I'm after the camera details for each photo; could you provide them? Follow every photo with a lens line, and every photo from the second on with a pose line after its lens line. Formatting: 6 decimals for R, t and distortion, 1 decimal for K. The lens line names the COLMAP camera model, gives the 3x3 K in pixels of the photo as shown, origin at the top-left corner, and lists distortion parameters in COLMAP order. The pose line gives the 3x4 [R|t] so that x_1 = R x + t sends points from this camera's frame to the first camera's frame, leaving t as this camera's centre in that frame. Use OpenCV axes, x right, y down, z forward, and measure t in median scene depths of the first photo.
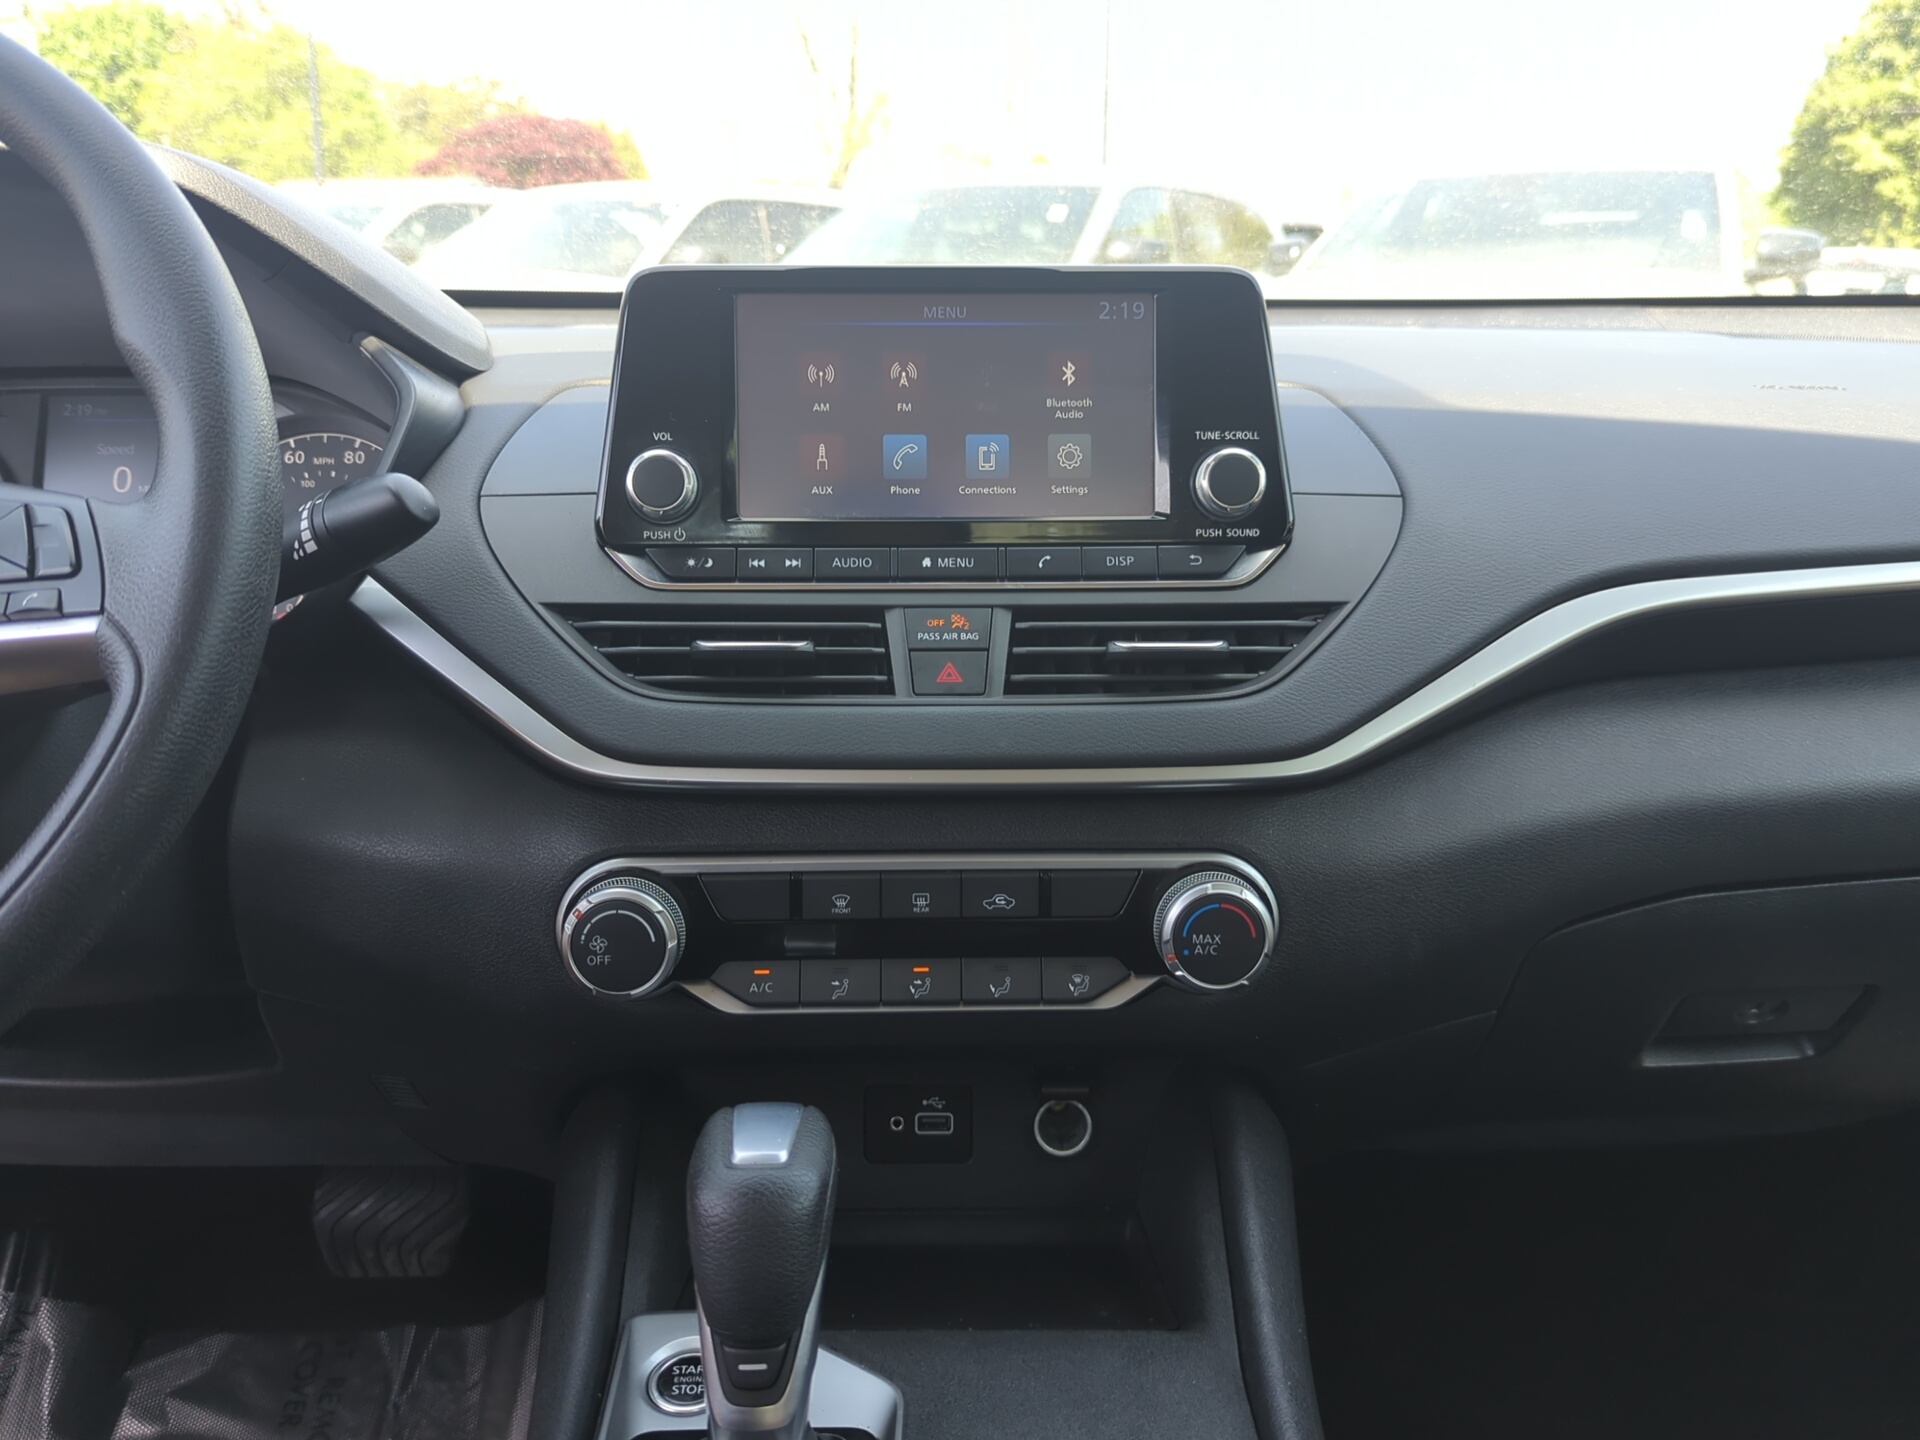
lens RADIAL K [[1556.2, 0, 982.1], [0, 1556.2, 688.3], [0, 0, 1]] dist [0.054723, -0.053428]
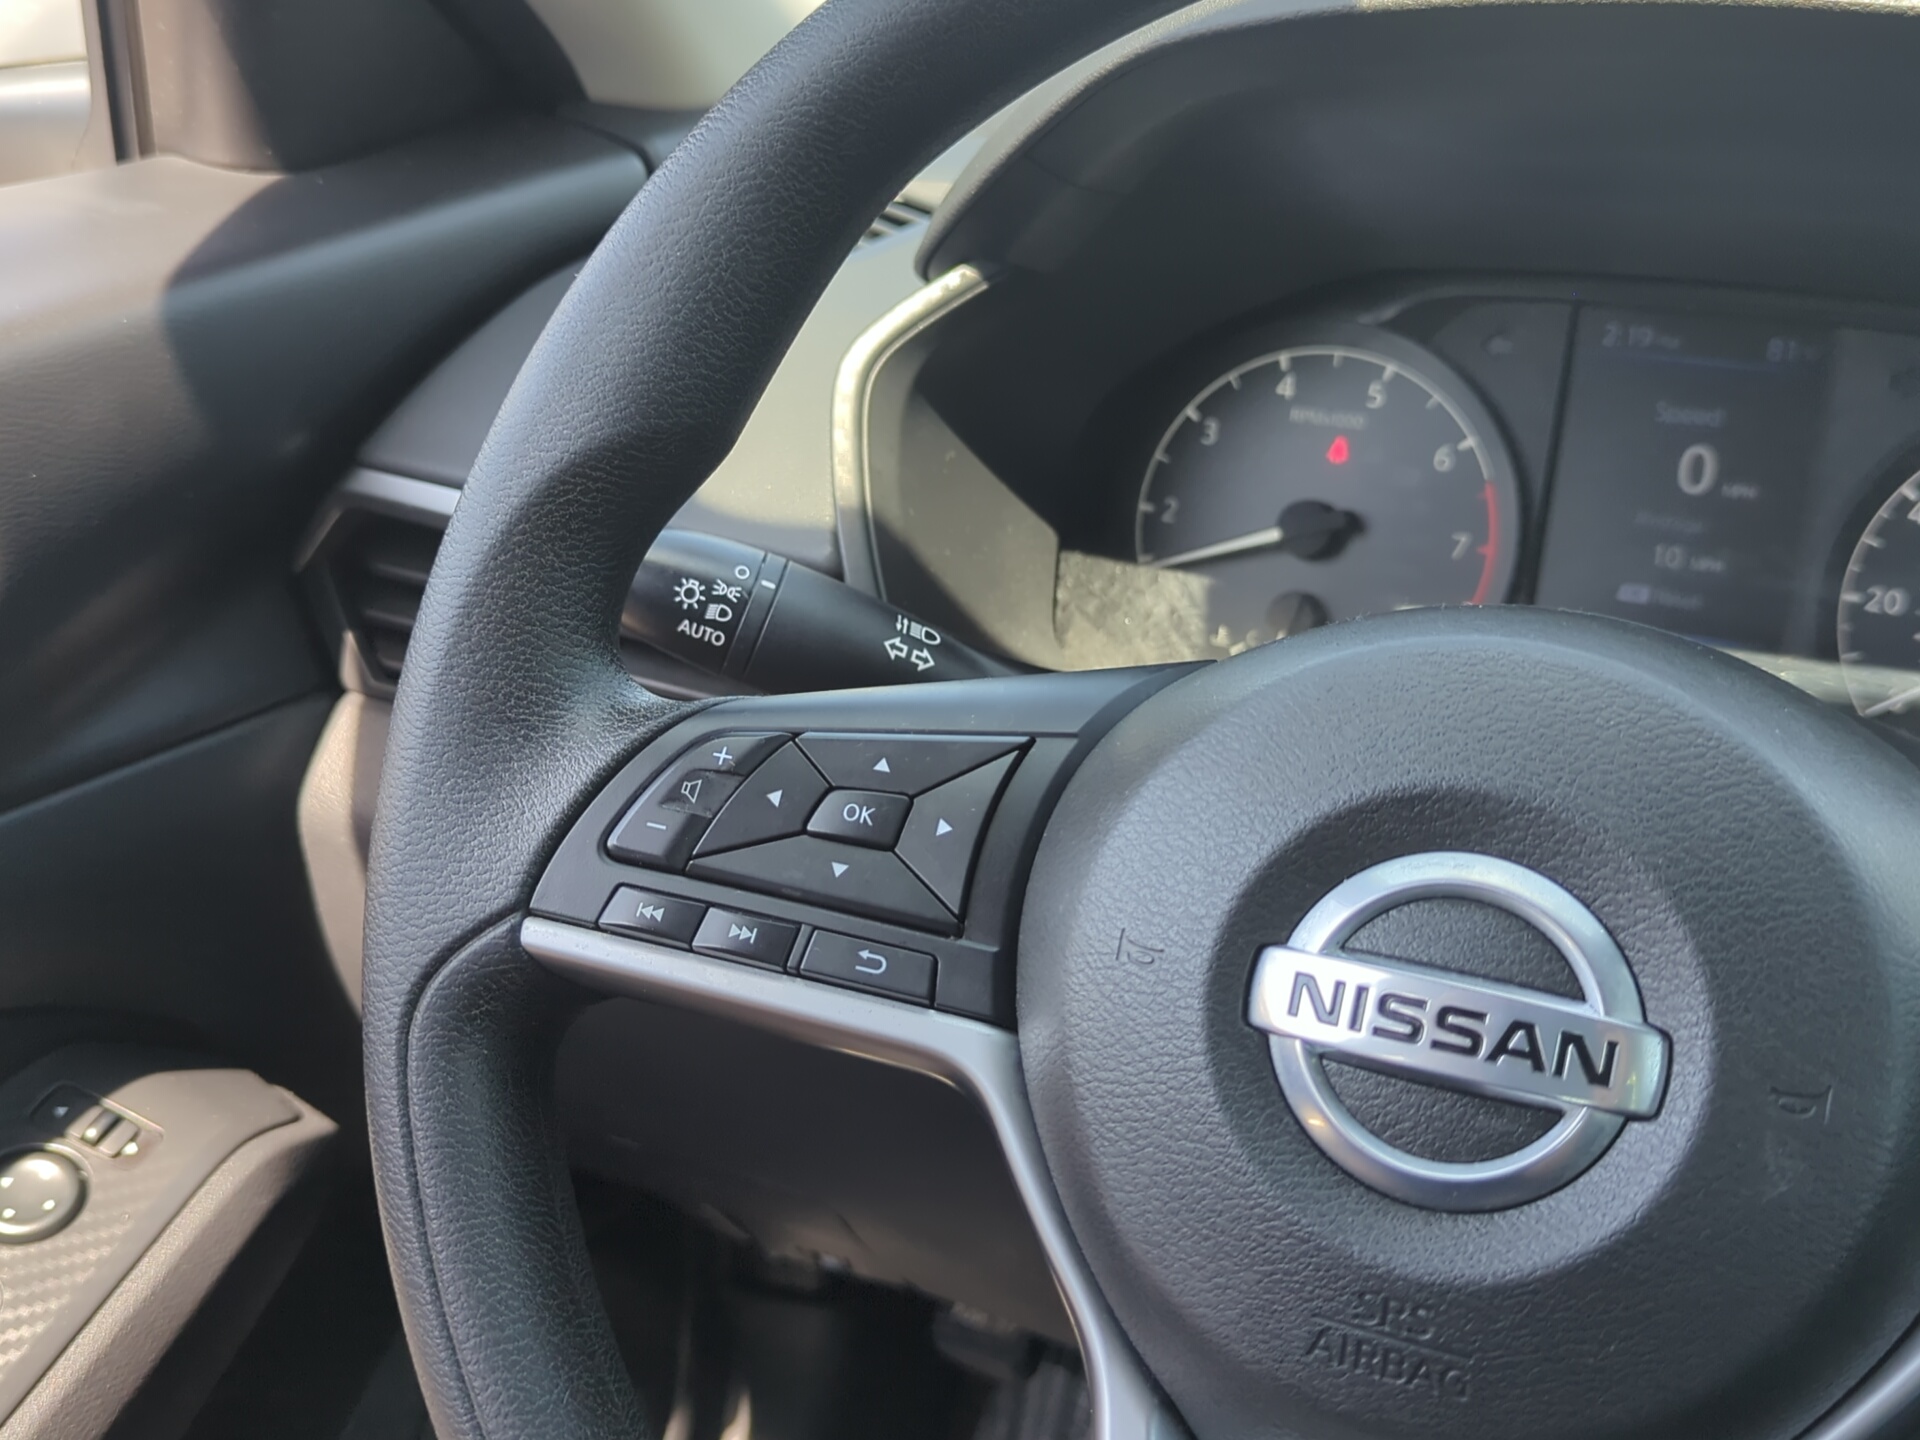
lens RADIAL K [[2107.2, 0, 982.3], [0, 2107.2, 683.1], [0, 0, 1]] dist [0.021572, 0.000000]
pose [[0.903249, 0.162554, -0.397137, -0.582999], [-0.089588, 0.976514, 0.195943, -0.231940], [0.419662, -0.141406, 0.896598, 0.244084]]
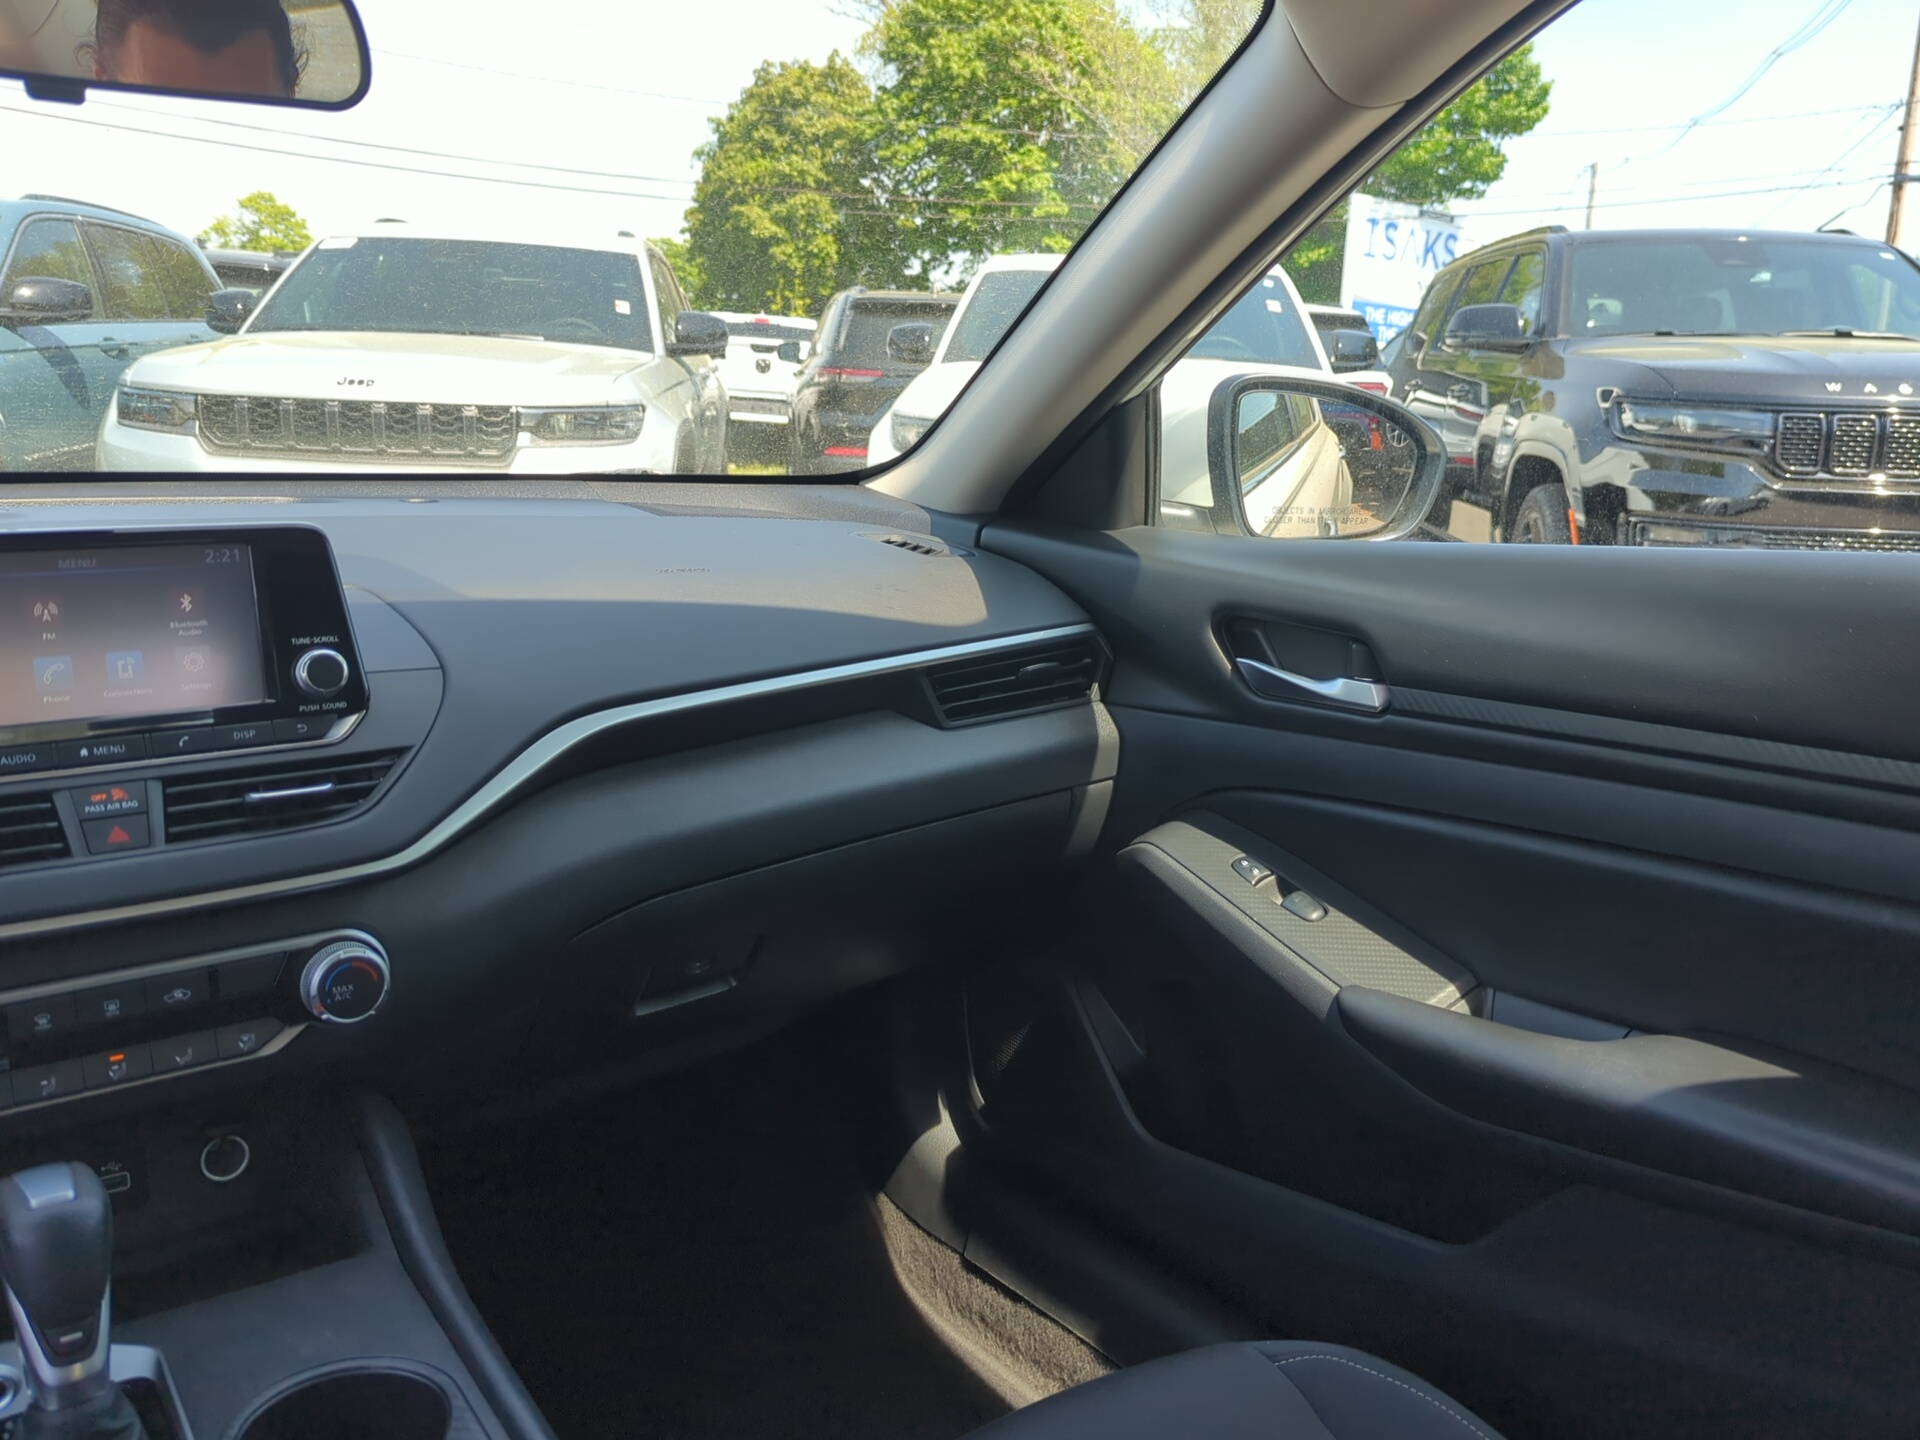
lens RADIAL K [[1556.2, 0, 985.6], [0, 1556.2, 693.2], [0, 0, 1]] dist [0.054723, -0.053428]
pose [[0.807684, -0.095659, 0.581804, -0.190827], [0.104751, 0.994334, 0.018067, -0.075158], [-0.580235, 0.046353, 0.813129, -0.535505]]
